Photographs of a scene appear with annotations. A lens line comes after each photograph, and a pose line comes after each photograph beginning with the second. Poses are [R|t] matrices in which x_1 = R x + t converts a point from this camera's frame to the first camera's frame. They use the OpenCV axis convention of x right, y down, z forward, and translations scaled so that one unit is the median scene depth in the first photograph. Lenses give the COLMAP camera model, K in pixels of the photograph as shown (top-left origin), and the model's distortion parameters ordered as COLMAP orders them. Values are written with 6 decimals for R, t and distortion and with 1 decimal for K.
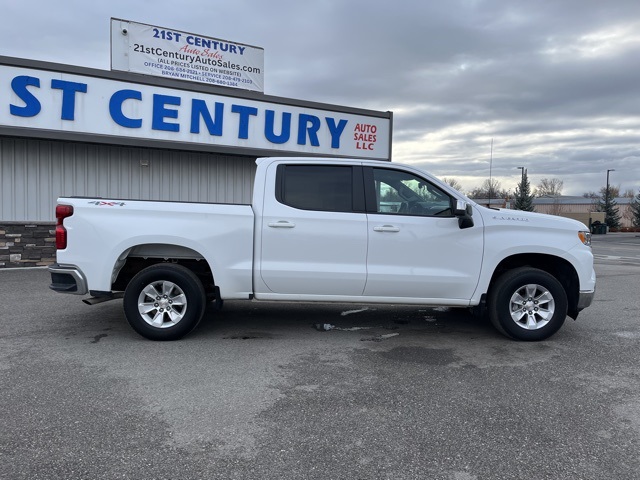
lens RADIAL K [[496.3, 0, 319.1], [0, 496.3, 232.9], [0, 0, 1]] dist [0.079093, -0.104896]
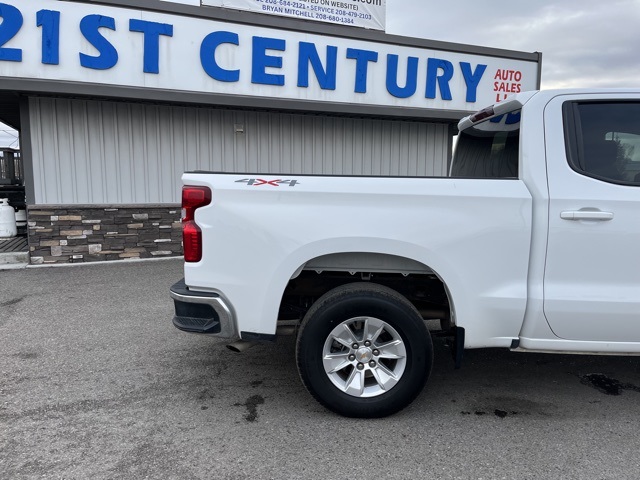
lens RADIAL K [[491.2, 0, 314.1], [0, 491.2, 237.7], [0, 0, 1]] dist [0.082493, -0.108546]
pose [[0.994754, -0.007049, -0.102054, -0.160955], [0.013862, 0.997710, 0.066198, -0.016341], [0.101354, -0.067265, 0.992574, 0.228918]]
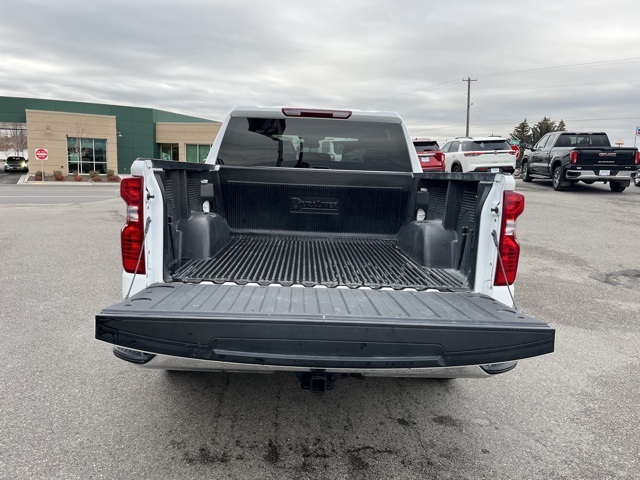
lens RADIAL K [[483.9, 0, 316.2], [0, 483.9, 235.4], [0, 0, 1]] dist [0.075481, -0.096296]
pose [[0.026258, -0.167424, 0.985535, -0.502572], [0.018168, 0.985792, 0.166984, -0.048412], [-0.999490, 0.013521, 0.028927, 0.605364]]
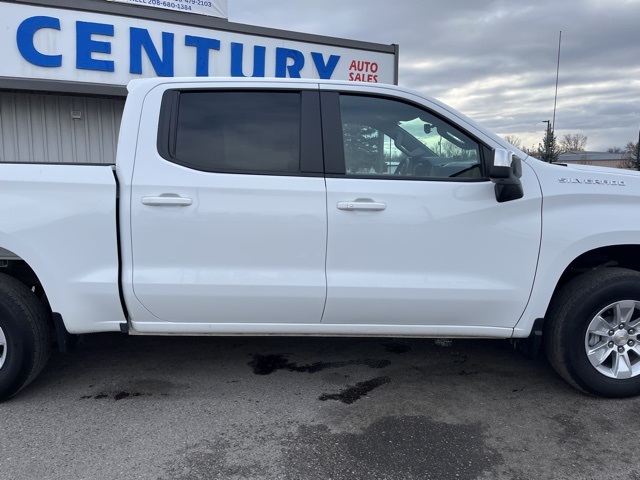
lens RADIAL K [[491.2, 0, 314.1], [0, 491.2, 237.7], [0, 0, 1]] dist [0.082493, -0.108546]
pose [[0.998988, -0.013025, -0.043039, 0.056195], [0.016687, 0.996167, 0.085863, -0.010335], [0.041756, -0.086494, 0.995377, 0.240183]]
